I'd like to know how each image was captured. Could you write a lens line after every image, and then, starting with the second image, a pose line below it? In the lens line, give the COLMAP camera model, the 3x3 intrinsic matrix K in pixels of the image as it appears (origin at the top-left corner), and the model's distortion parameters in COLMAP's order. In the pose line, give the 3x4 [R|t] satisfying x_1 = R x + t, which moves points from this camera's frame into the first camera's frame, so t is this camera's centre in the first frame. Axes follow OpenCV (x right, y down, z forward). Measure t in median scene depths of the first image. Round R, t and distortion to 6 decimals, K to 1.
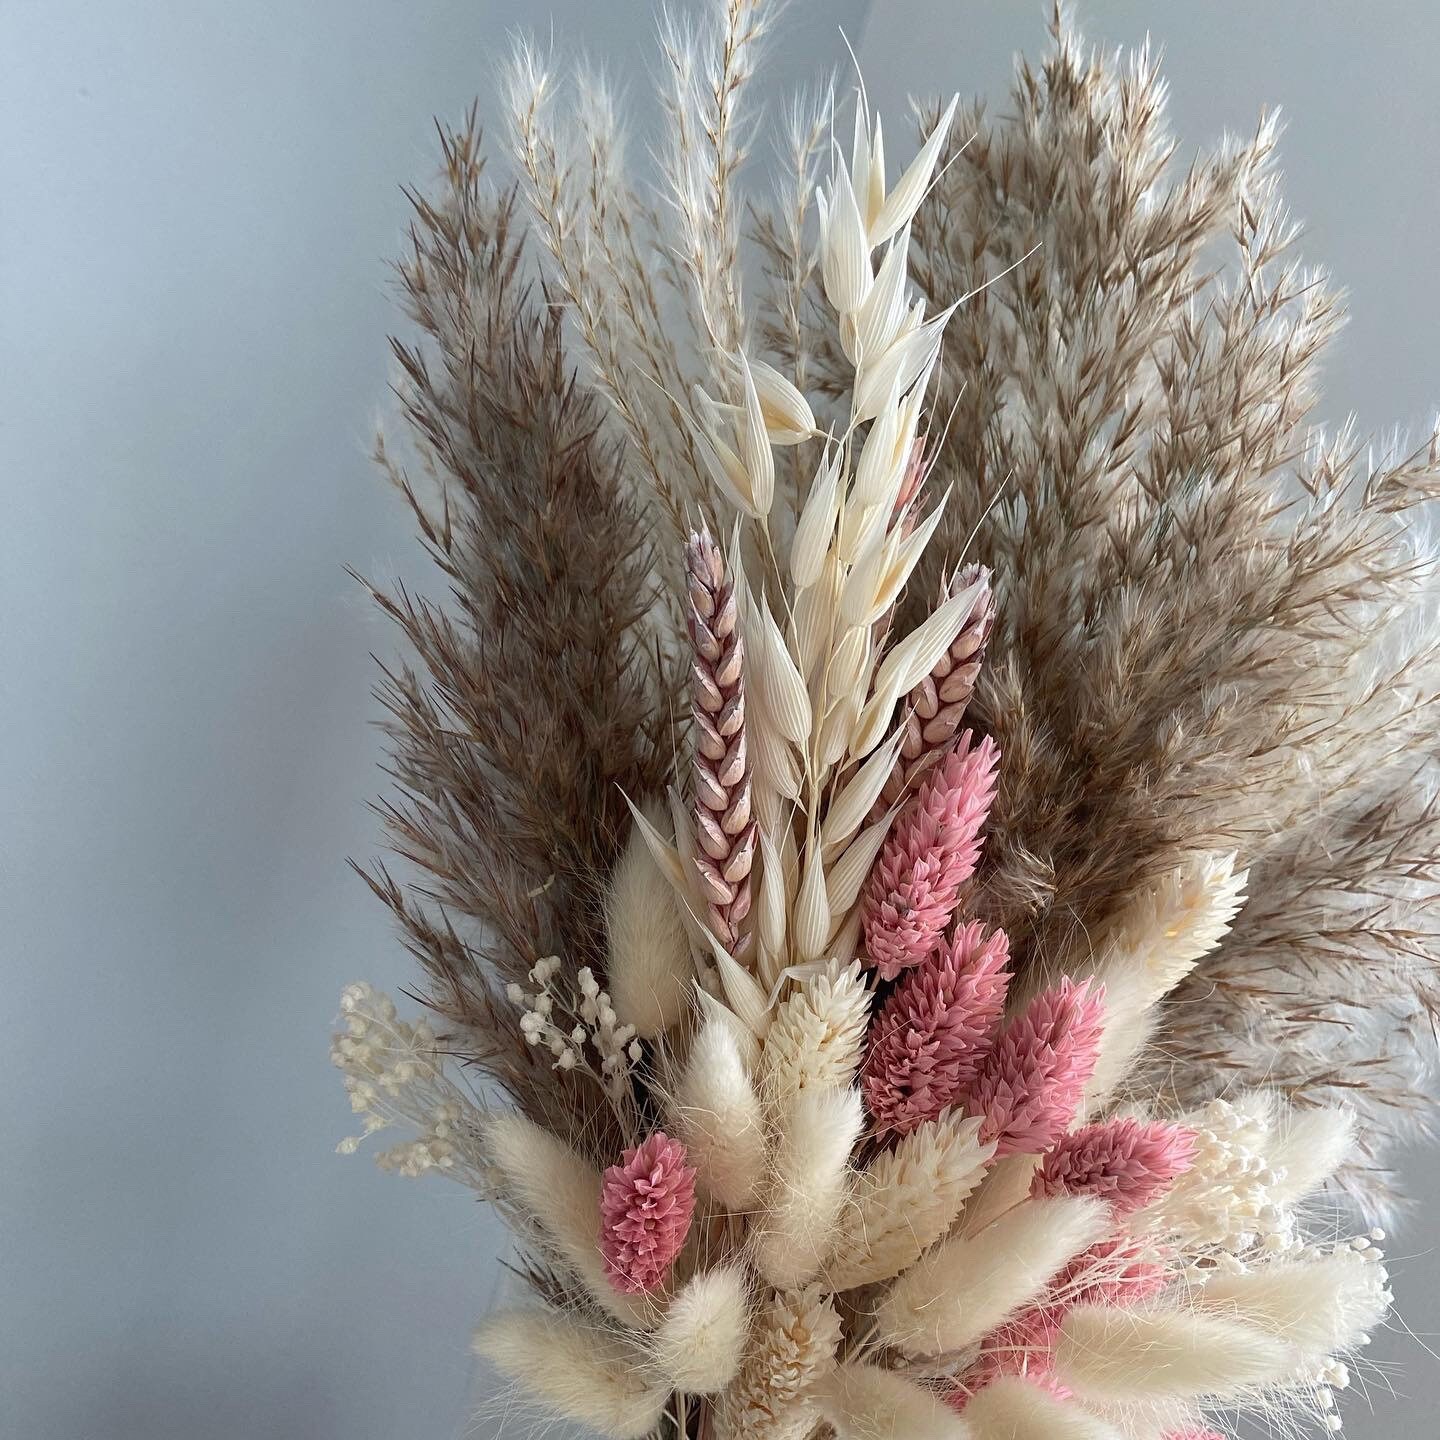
lens RADIAL K [[1556.4, 0, 720.0], [0, 1556.4, 720.0], [0, 0, 1]] dist [0.187659, -0.657572]
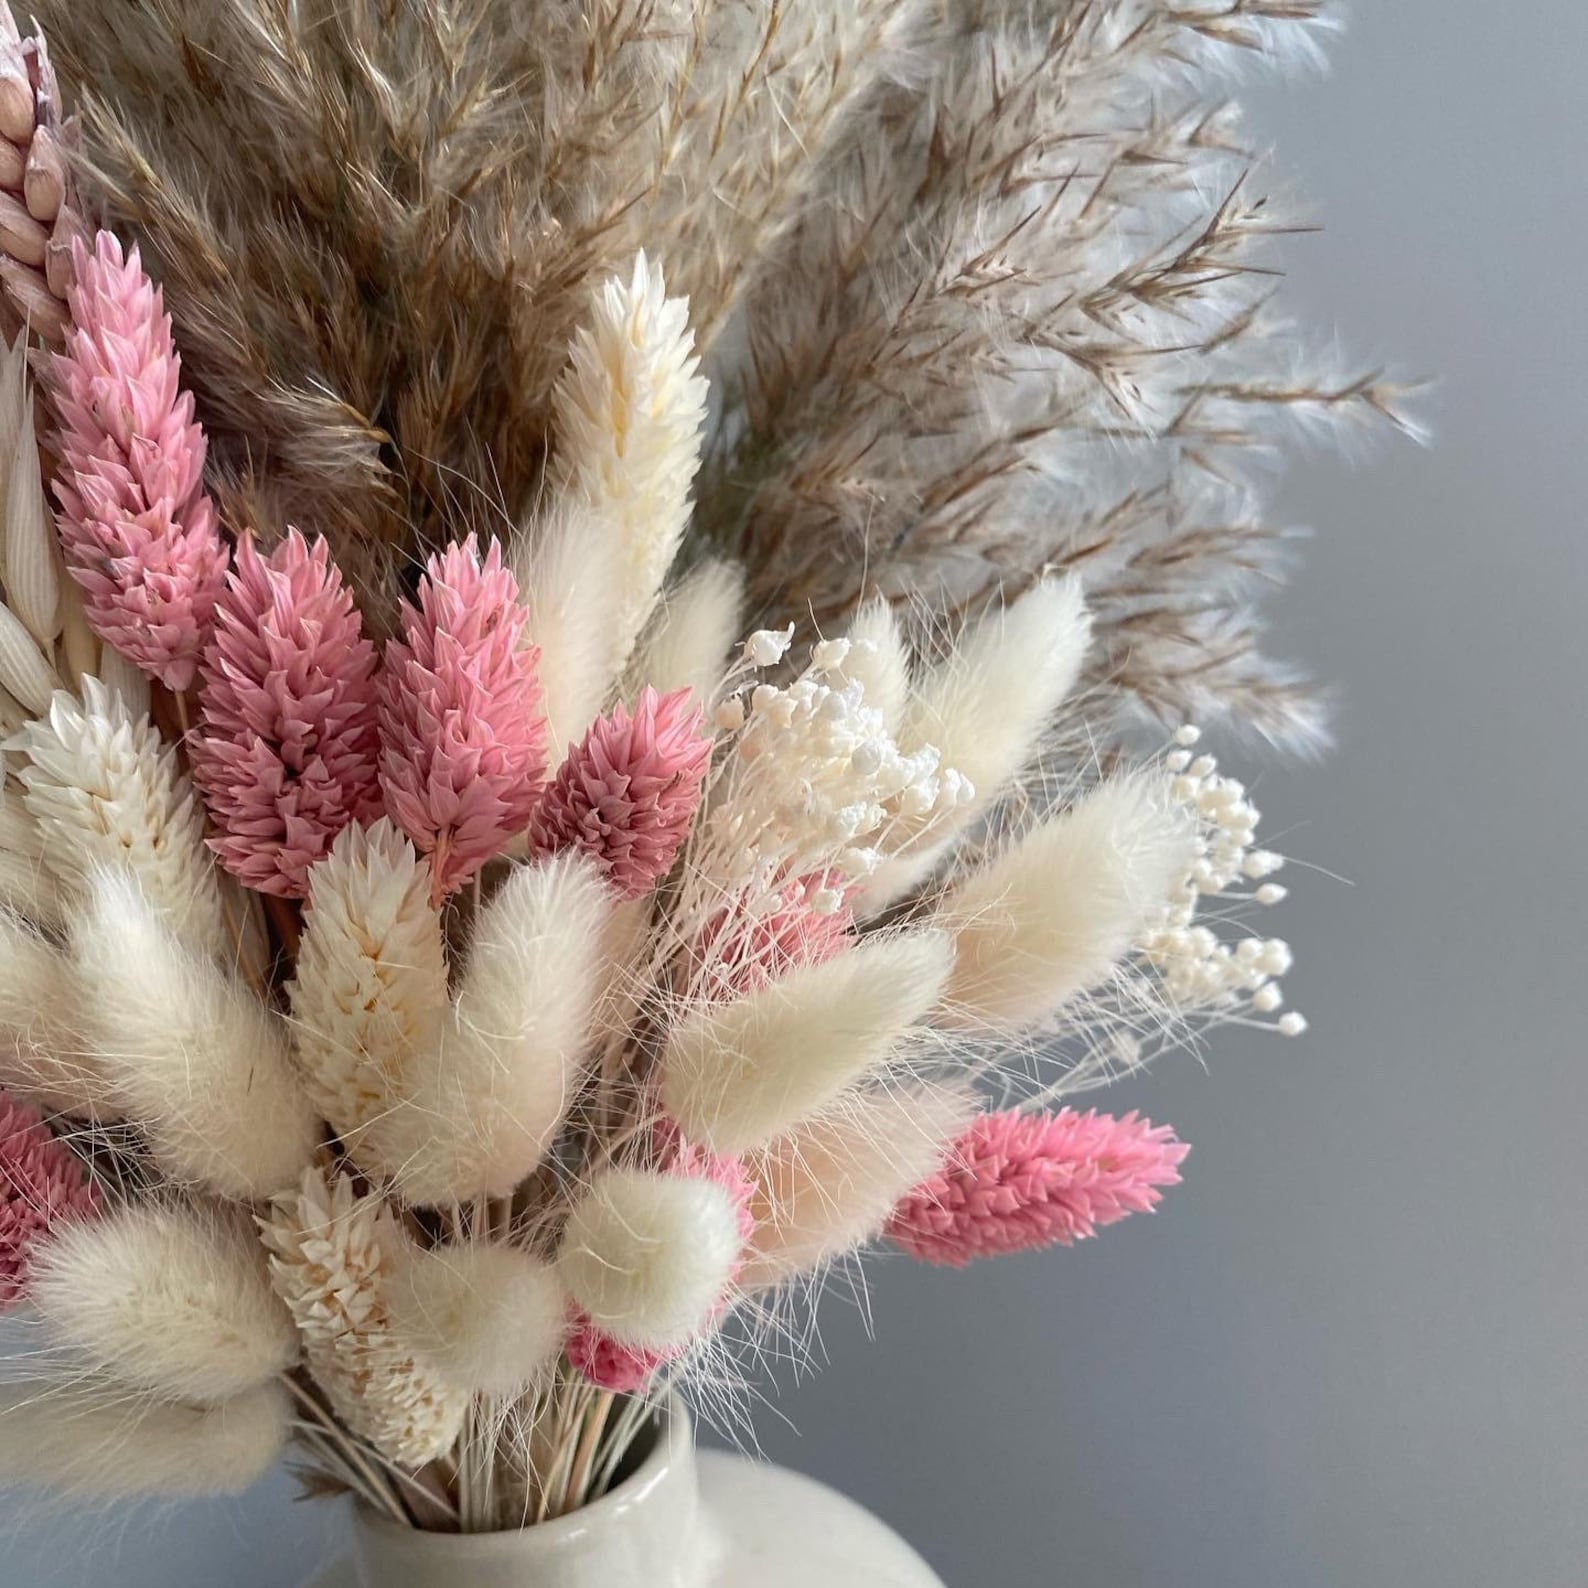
lens RADIAL K [[1716.3, 0, 794.0], [0, 1716.3, 794.0], [0, 0, 1]] dist [0.187659, -0.657572]
pose [[0.902371, -0.427491, -0.054570, 0.329863], [0.430845, 0.897786, 0.091395, 0.236034], [0.009922, -0.105983, 0.994318, 0.319781]]
